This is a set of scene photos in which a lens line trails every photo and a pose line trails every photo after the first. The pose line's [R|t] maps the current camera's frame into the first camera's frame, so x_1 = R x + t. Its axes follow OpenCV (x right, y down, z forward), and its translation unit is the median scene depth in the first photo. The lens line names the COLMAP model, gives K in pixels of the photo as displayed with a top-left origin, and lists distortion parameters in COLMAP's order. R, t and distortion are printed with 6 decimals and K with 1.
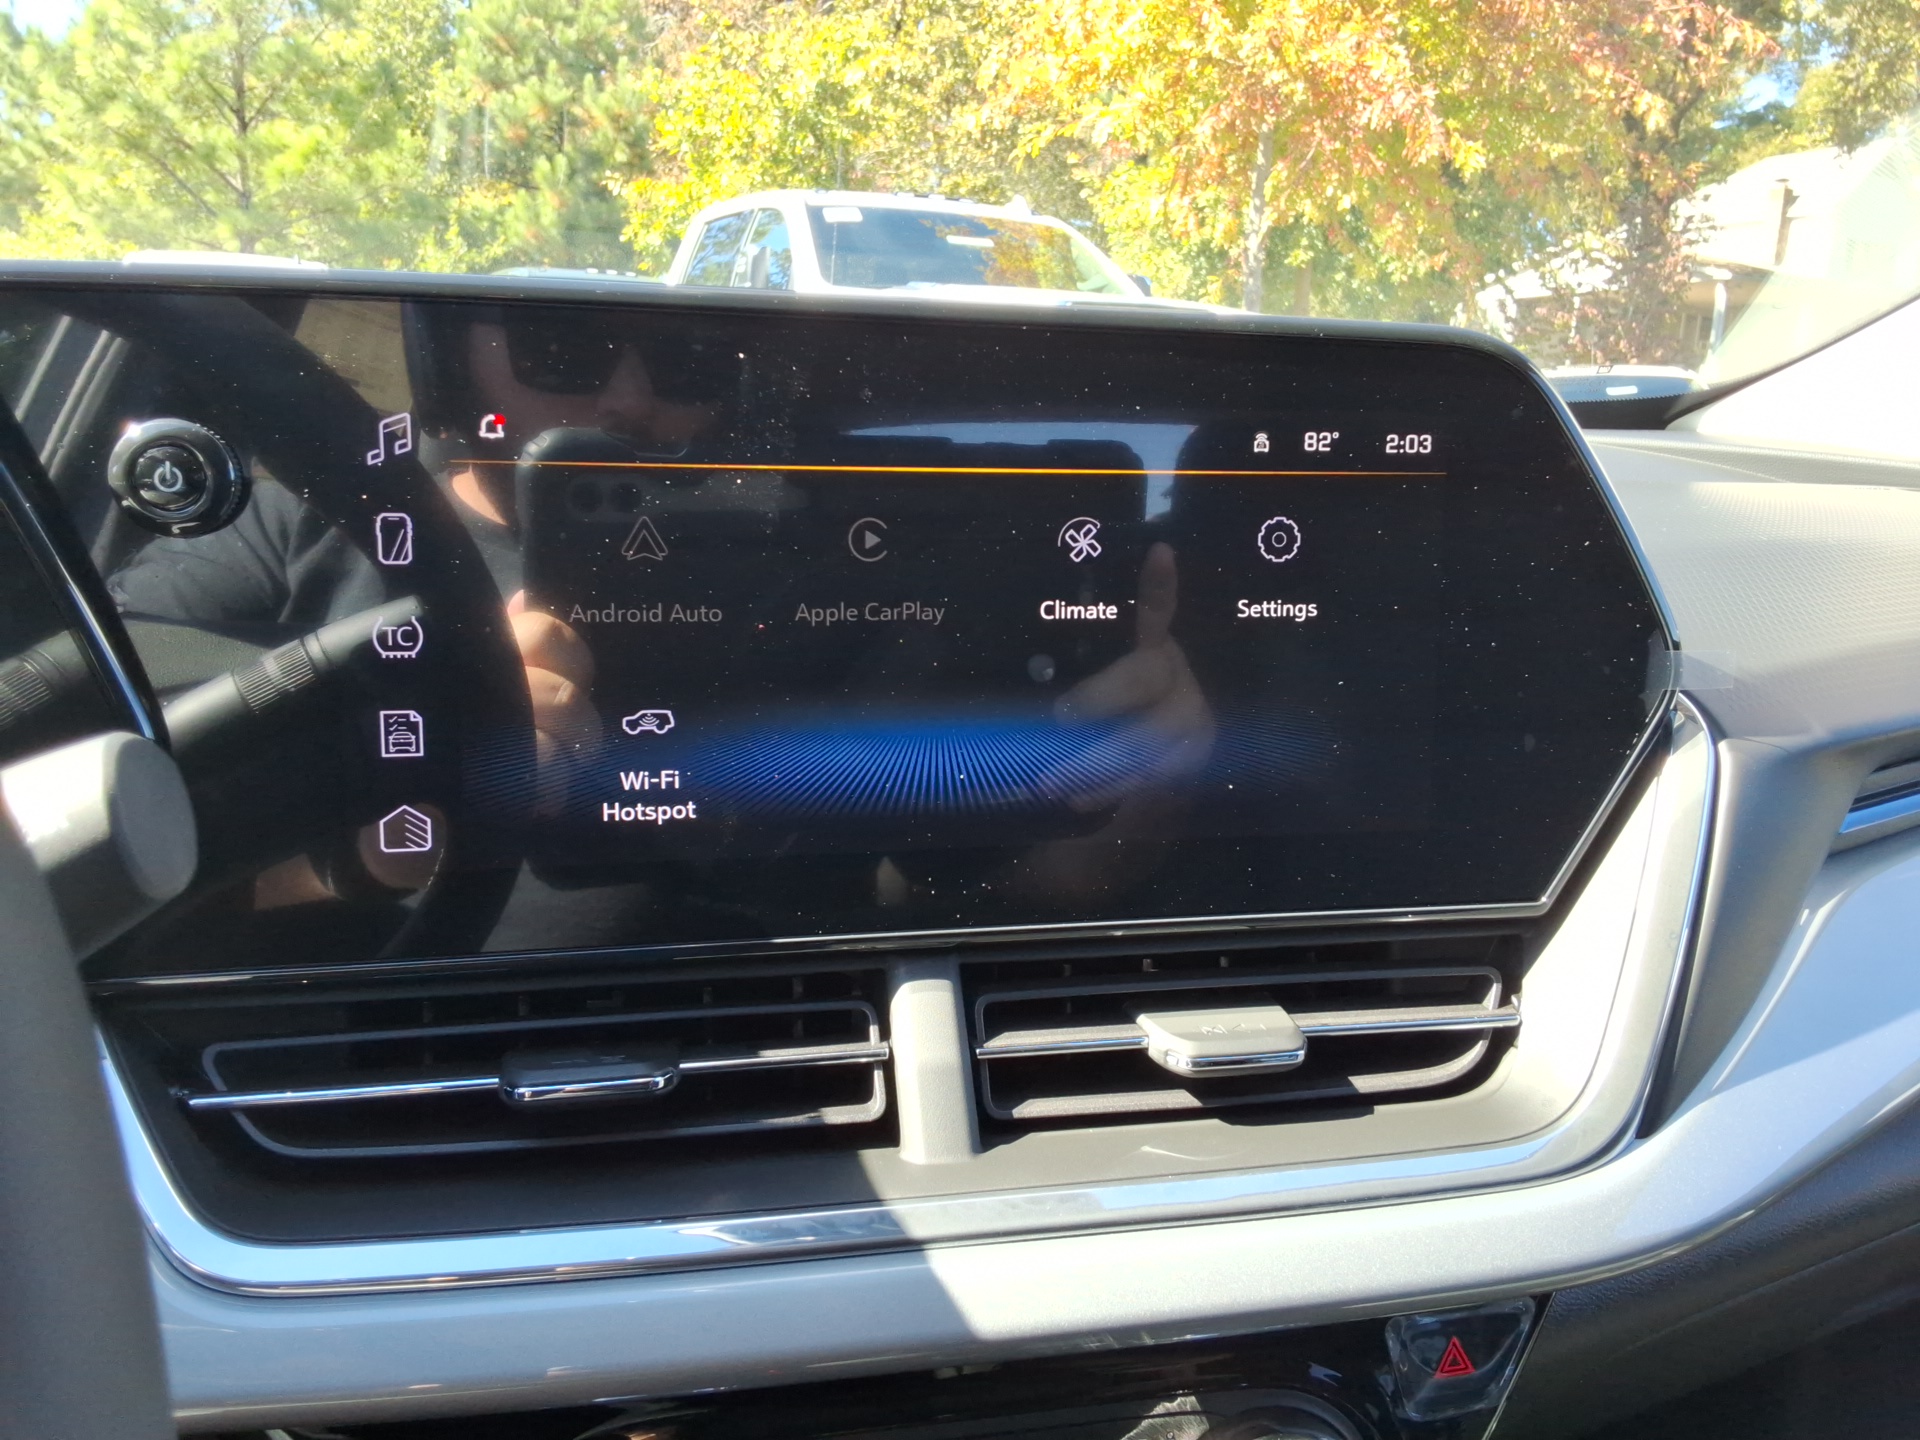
lens RADIAL K [[1556.6, 0, 985.7], [0, 1556.6, 690.6], [0, 0, 1]] dist [0.106158, -0.180742]
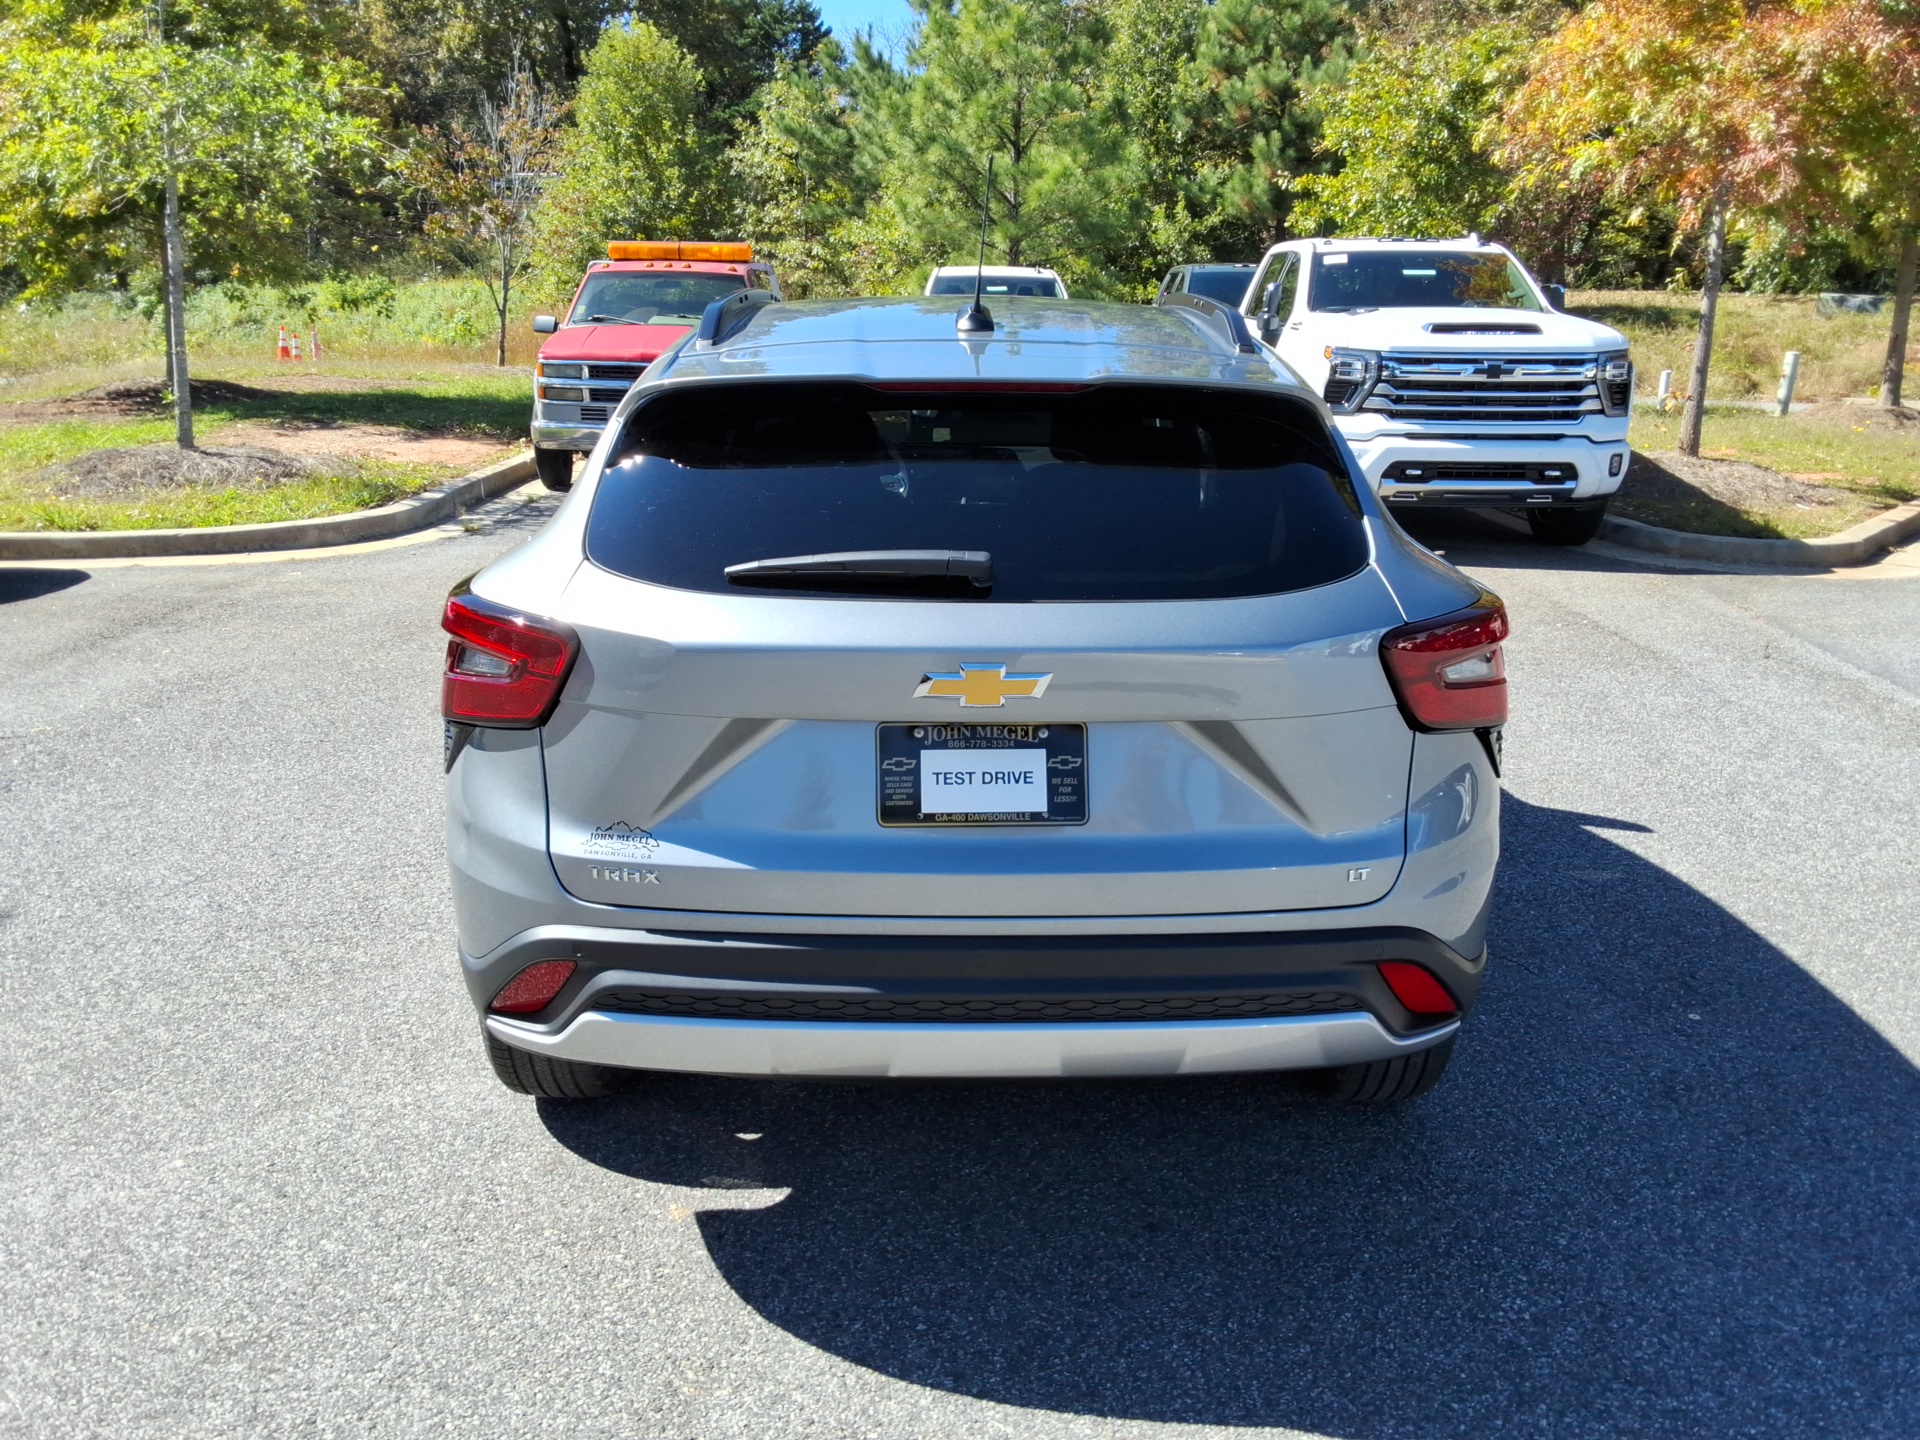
lens RADIAL K [[1547.6, 0, 972.6], [0, 1547.6, 691.1], [0, 0, 1]] dist [0.126215, -0.205086]
pose [[0.892947, 0.090562, -0.440958, 0.133506], [-0.070281, 0.995589, 0.062150, 0.021938], [0.444641, -0.024506, 0.895374, -0.240114]]
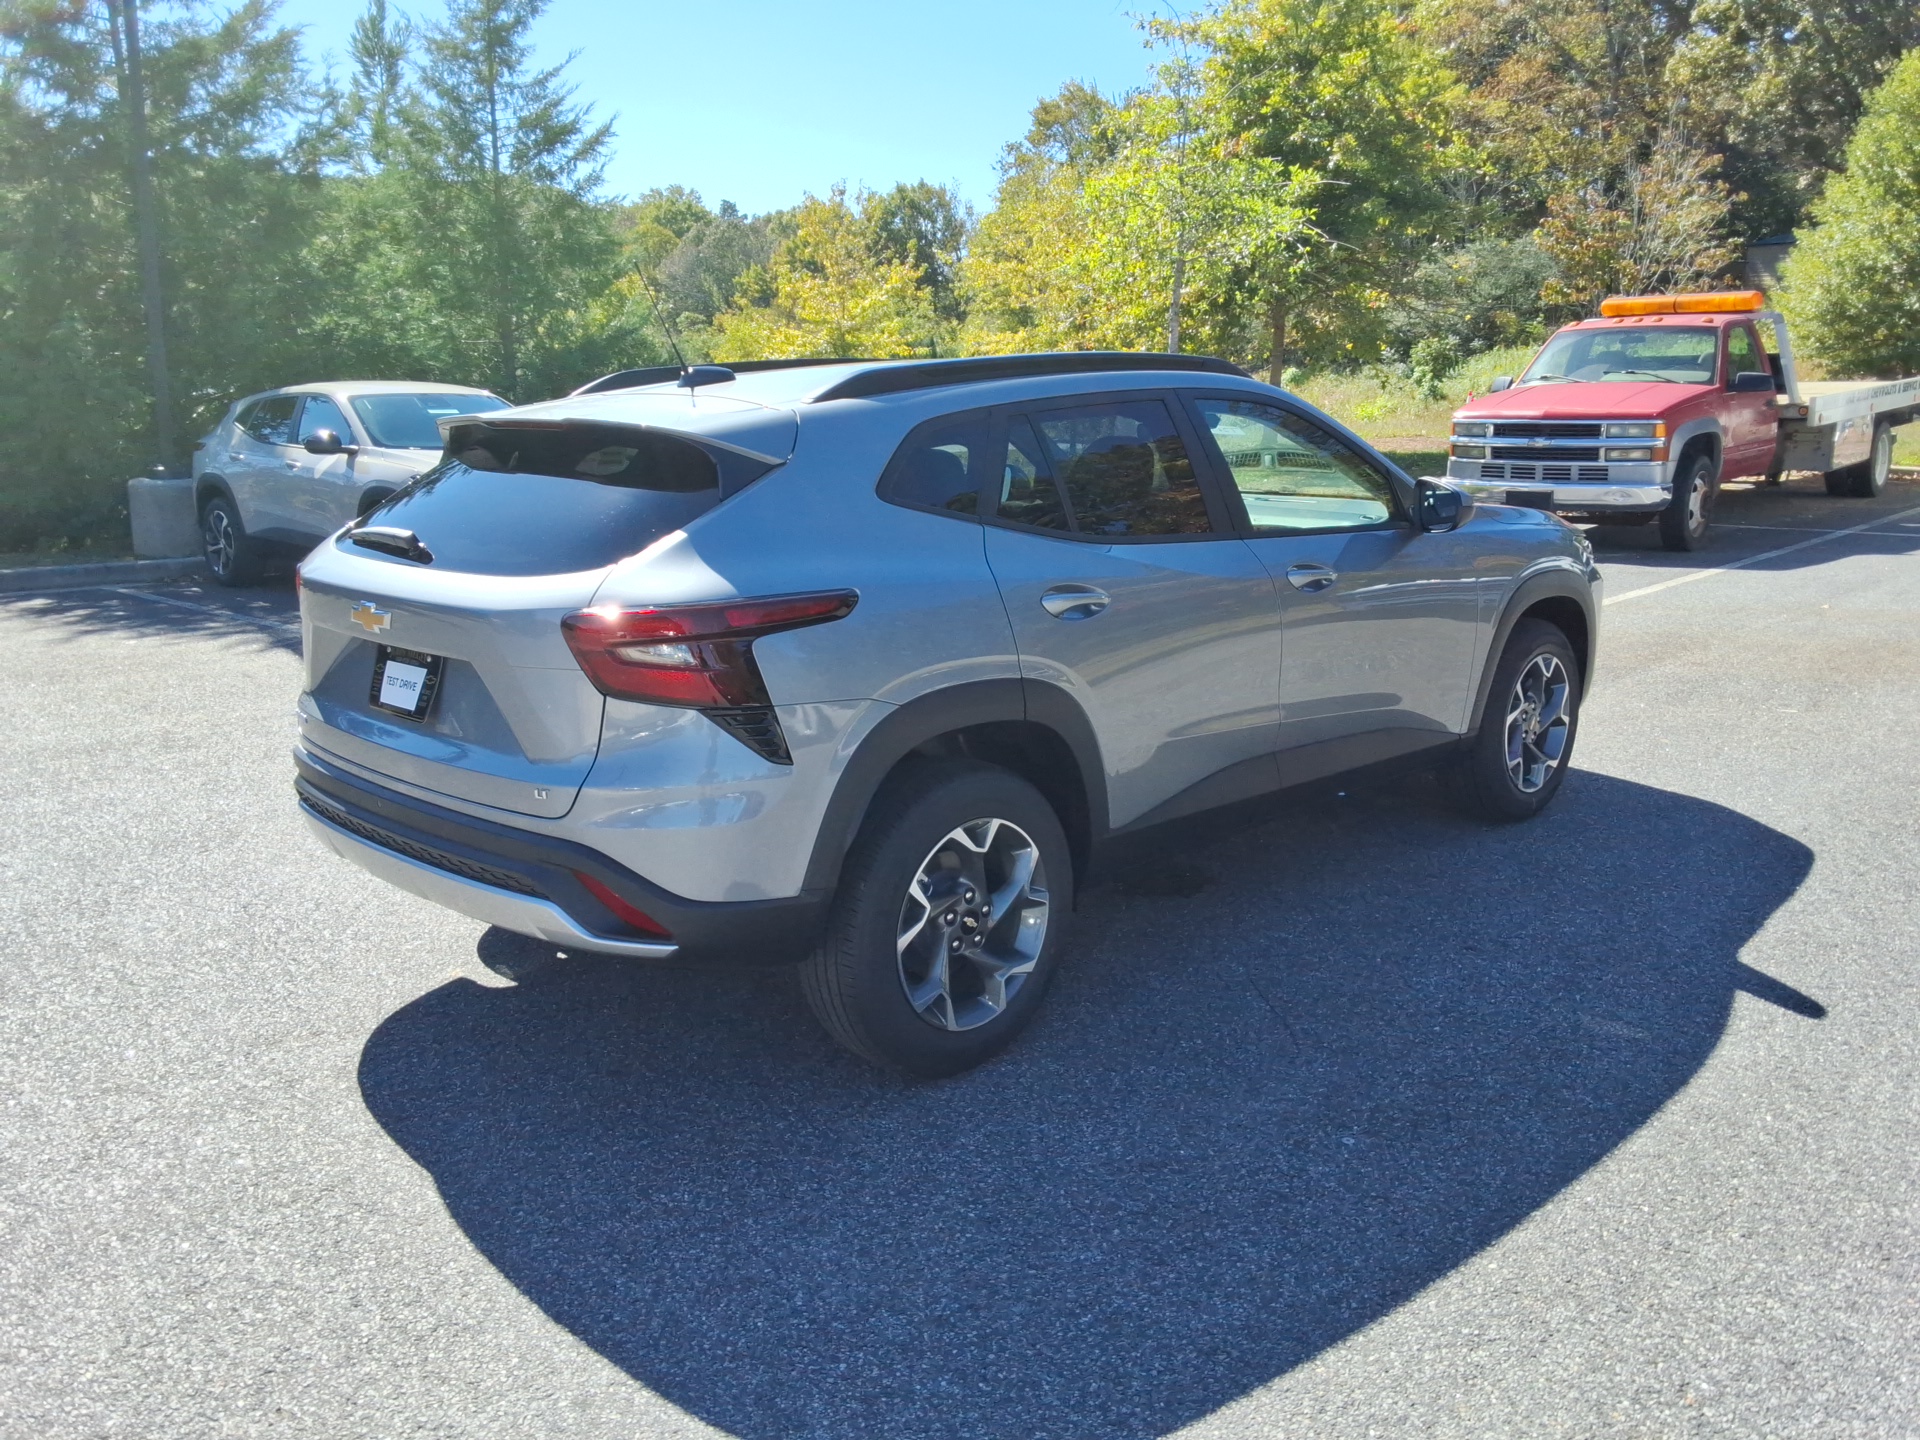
lens RADIAL K [[1547.6, 0, 972.6], [0, 1547.6, 691.1], [0, 0, 1]] dist [0.126215, -0.205086]
pose [[0.305186, 0.160516, -0.938667, 0.286216], [-0.155963, 0.980807, 0.117014, 0.003727], [0.939434, 0.110687, 0.324363, -0.117446]]
